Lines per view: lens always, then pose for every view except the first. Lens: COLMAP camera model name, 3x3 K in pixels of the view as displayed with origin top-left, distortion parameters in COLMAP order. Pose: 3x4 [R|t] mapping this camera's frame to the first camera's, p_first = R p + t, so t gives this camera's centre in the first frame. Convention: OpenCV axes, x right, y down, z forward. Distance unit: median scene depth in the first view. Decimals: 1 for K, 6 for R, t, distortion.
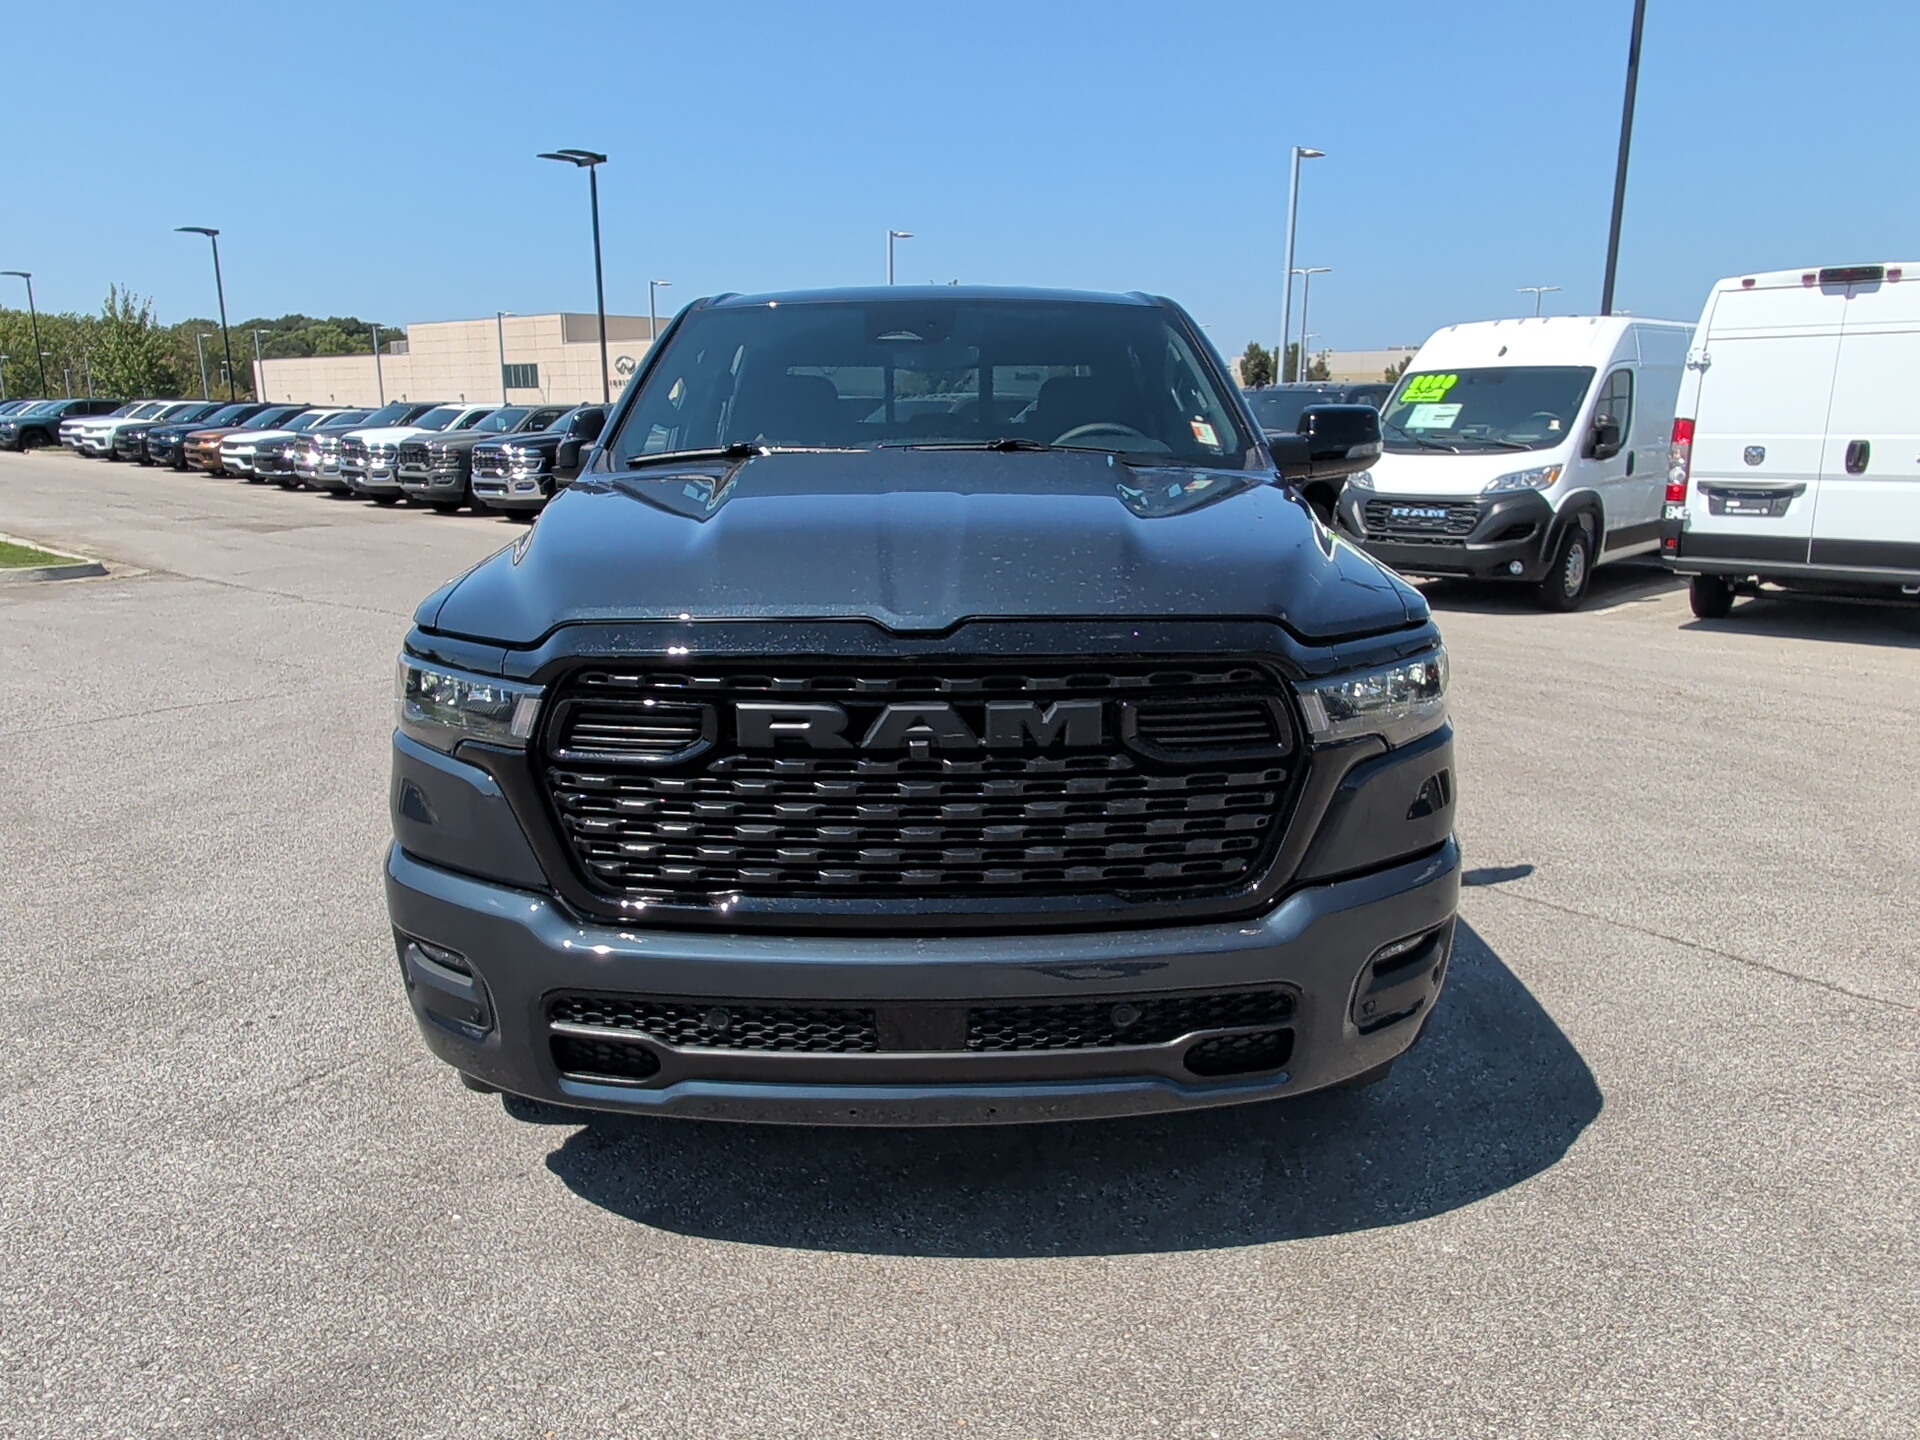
lens RADIAL K [[1373.2, 0, 945.6], [0, 1373.2, 723.8], [0, 0, 1]] dist [0.019608, -0.022122]
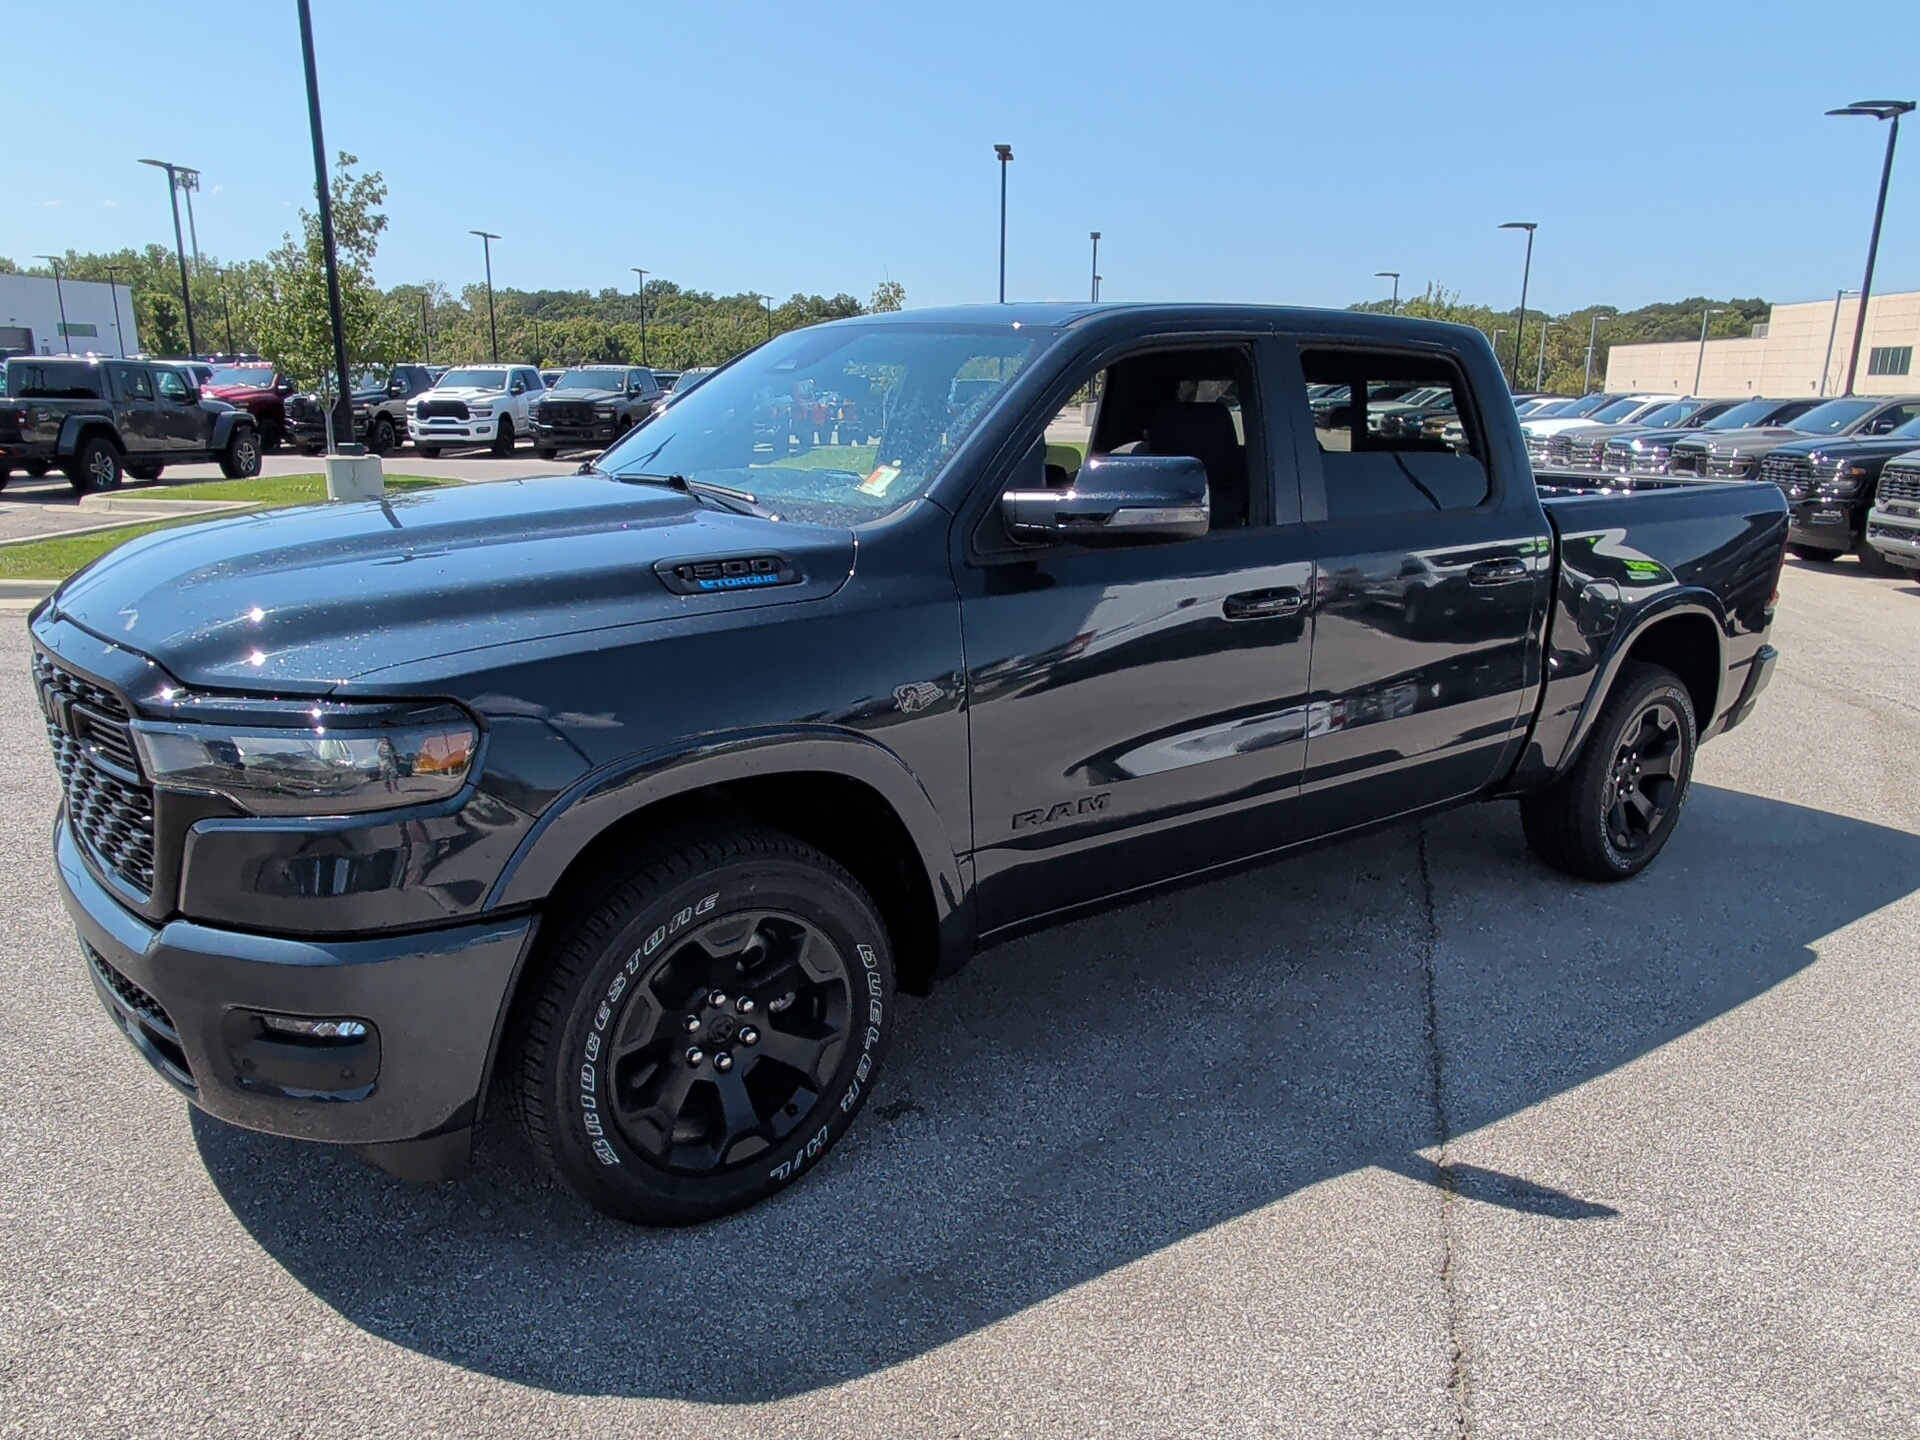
lens RADIAL K [[1373.2, 0, 968.9], [0, 1373.2, 710.0], [0, 0, 1]] dist [0.019608, -0.022122]
pose [[0.618579, 0.190606, -0.762253, 0.142335], [-0.189577, 0.977674, 0.090629, -0.024720], [0.762509, 0.088444, 0.640903, 0.077939]]
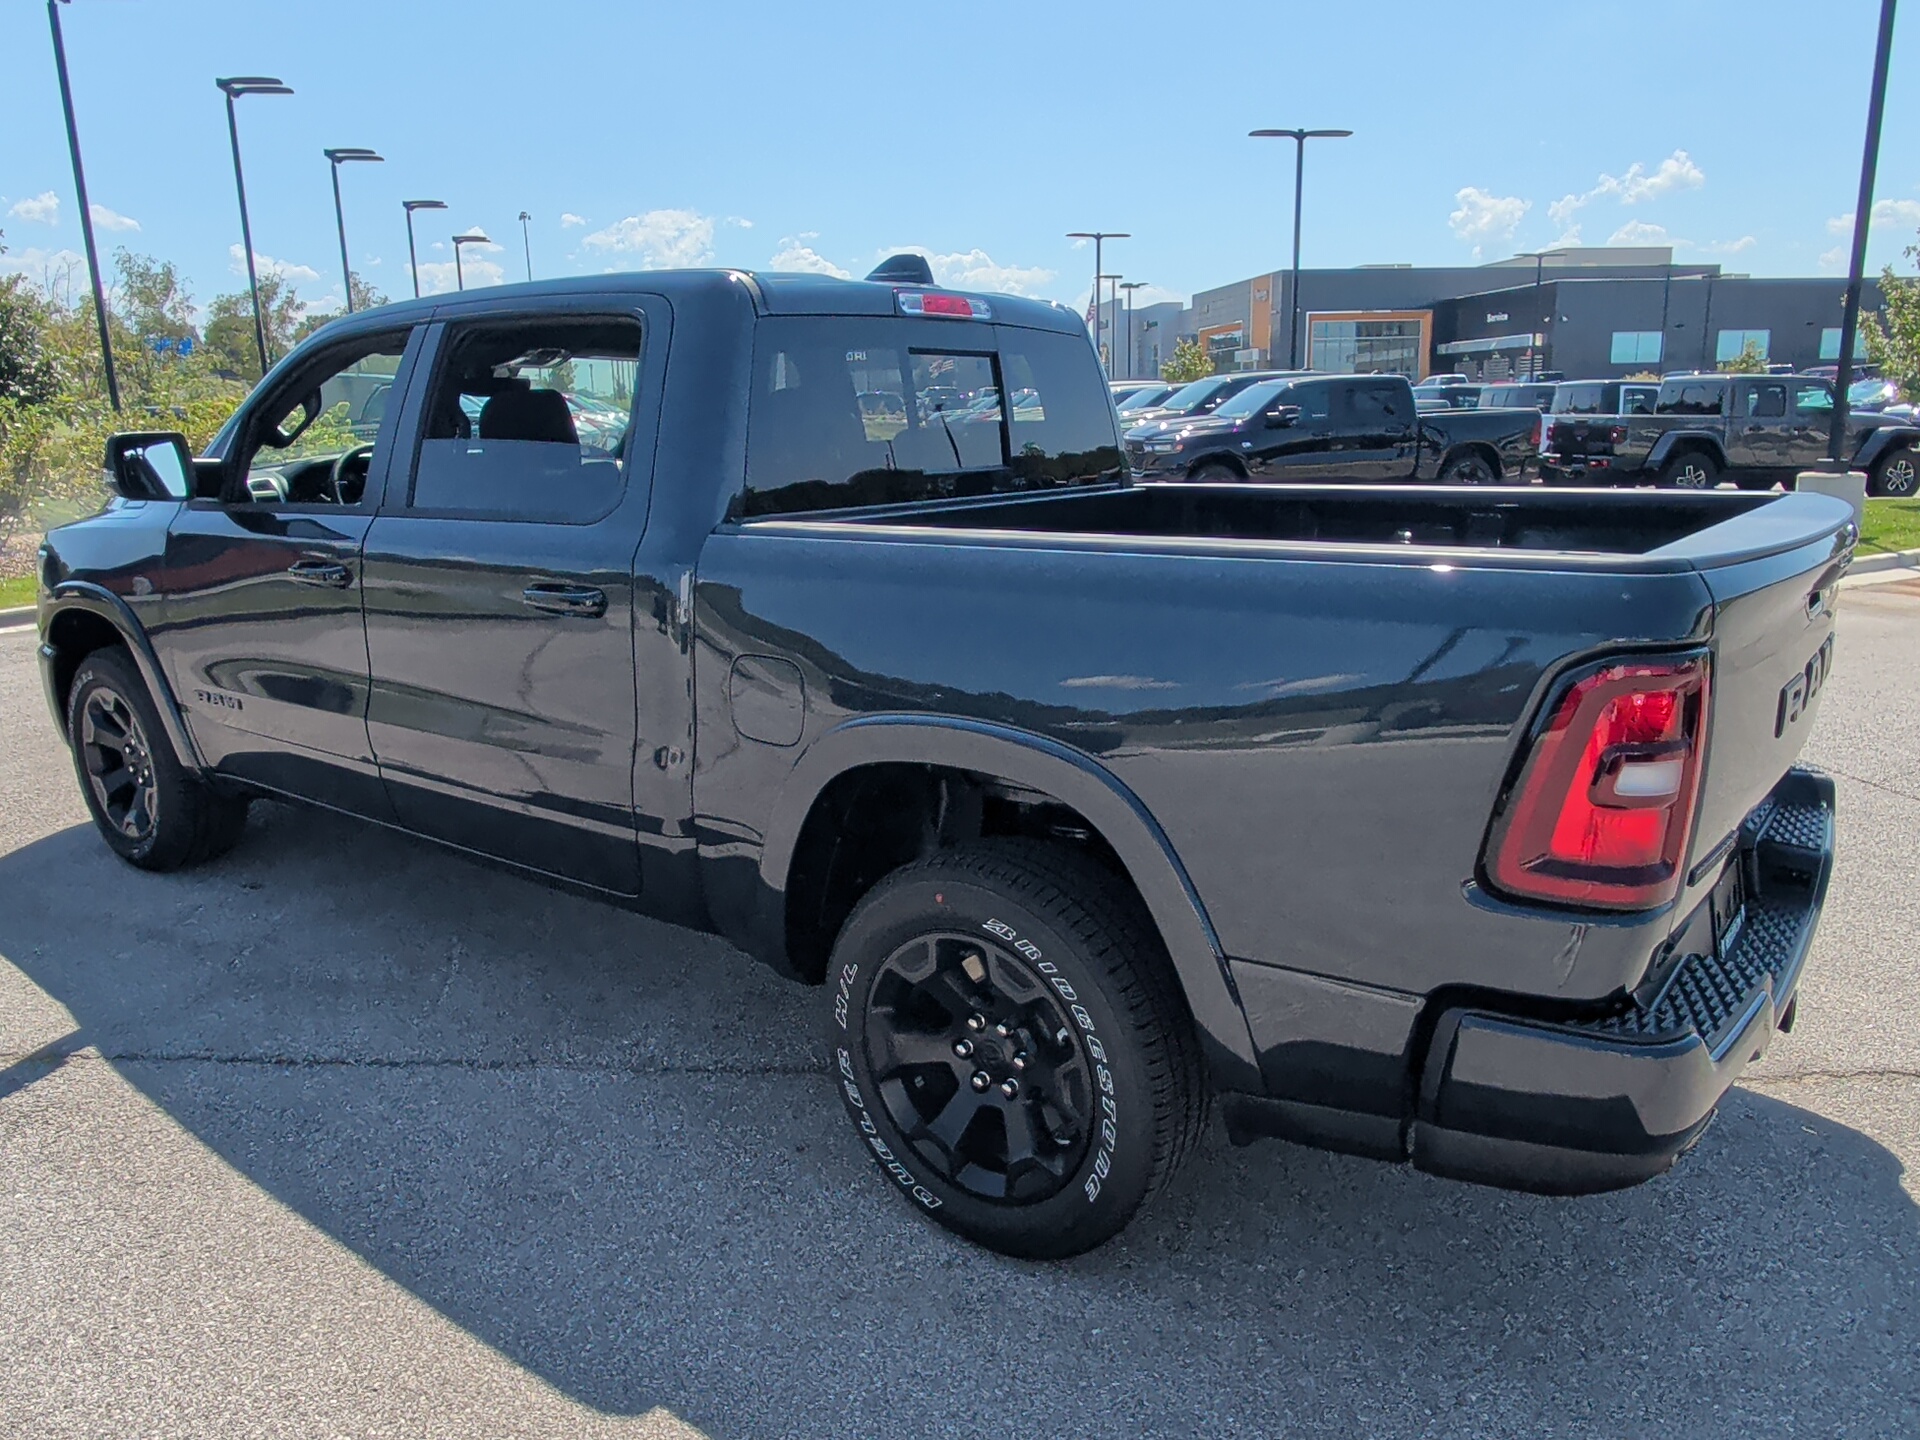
lens RADIAL K [[1373.2, 0, 973.4], [0, 1373.2, 732.8], [0, 0, 1]] dist [0.019608, -0.022122]
pose [[-0.603487, 0.192910, -0.773685, 0.127196], [-0.159875, 0.921315, 0.354426, -0.081523], [0.781181, 0.337585, -0.525160, 0.353075]]
